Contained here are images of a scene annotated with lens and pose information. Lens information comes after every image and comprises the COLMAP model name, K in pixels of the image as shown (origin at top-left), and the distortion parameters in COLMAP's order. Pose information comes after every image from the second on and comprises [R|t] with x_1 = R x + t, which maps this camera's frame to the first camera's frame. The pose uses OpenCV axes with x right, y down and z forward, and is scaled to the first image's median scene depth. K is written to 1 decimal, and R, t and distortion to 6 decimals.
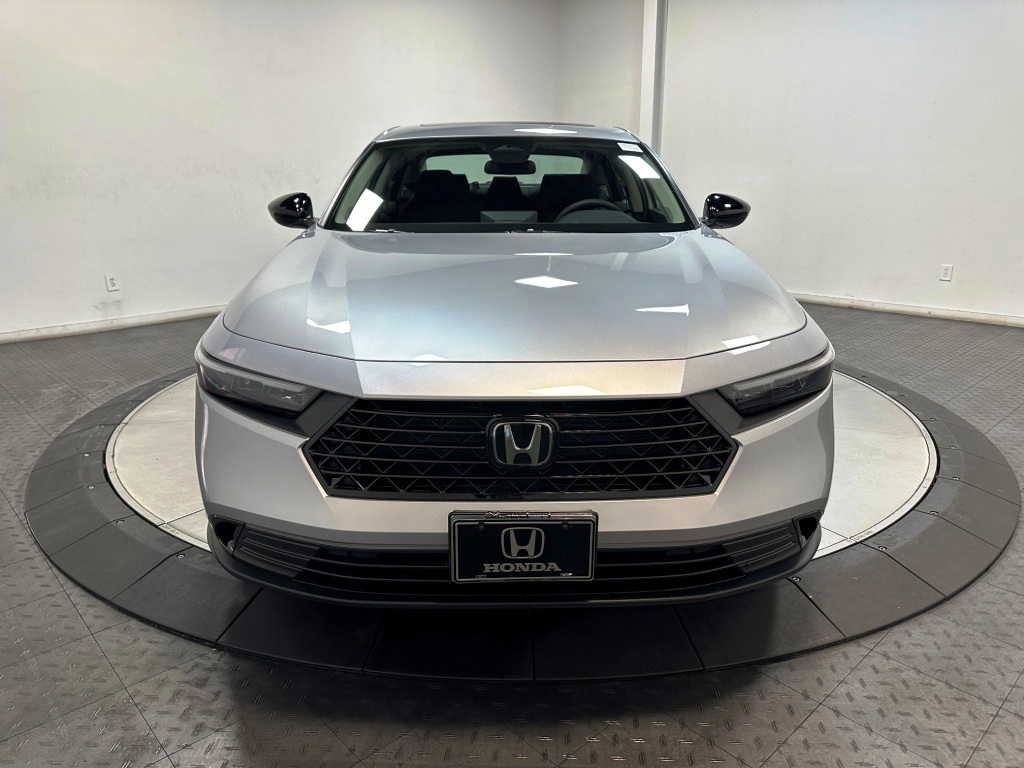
lens RADIAL K [[716.2, 0, 512.0], [0, 716.2, 384.0], [0, 0, 1]] dist [-0.003571, -0.007443]
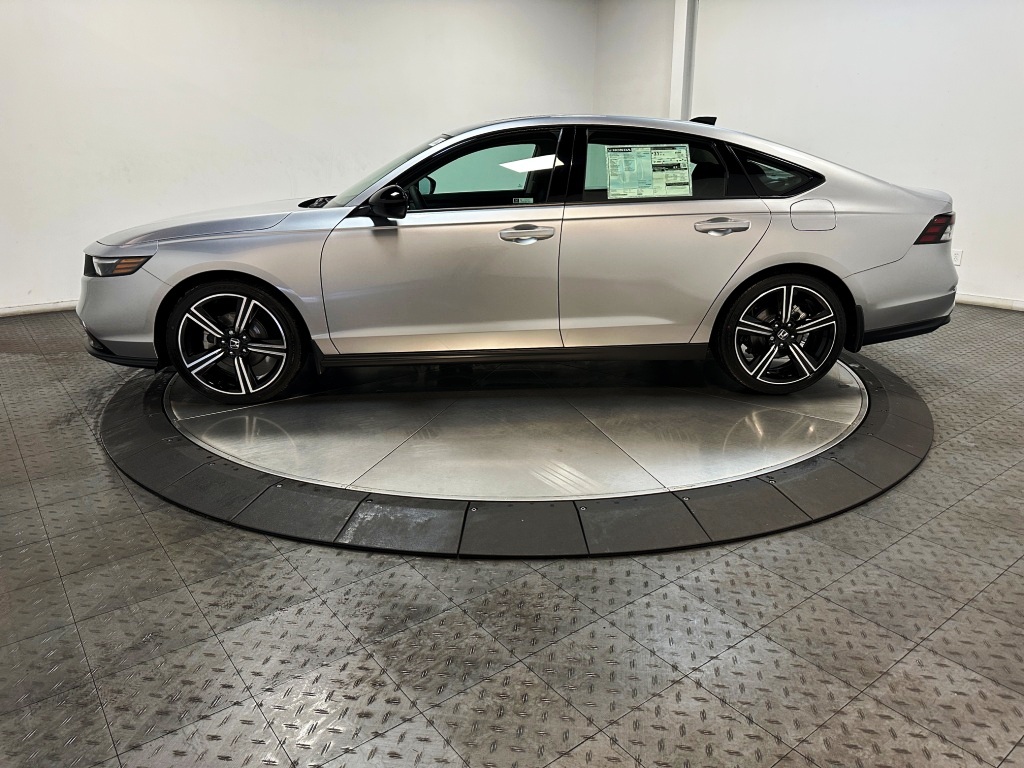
lens RADIAL K [[716.2, 0, 512.0], [0, 716.2, 384.0], [0, 0, 1]] dist [-0.003571, -0.007443]
pose [[0.995389, 0.030012, -0.091103, 0.202183], [-0.028034, 0.999344, 0.022912, 0.054192], [0.091731, -0.020252, 0.995578, -0.248809]]
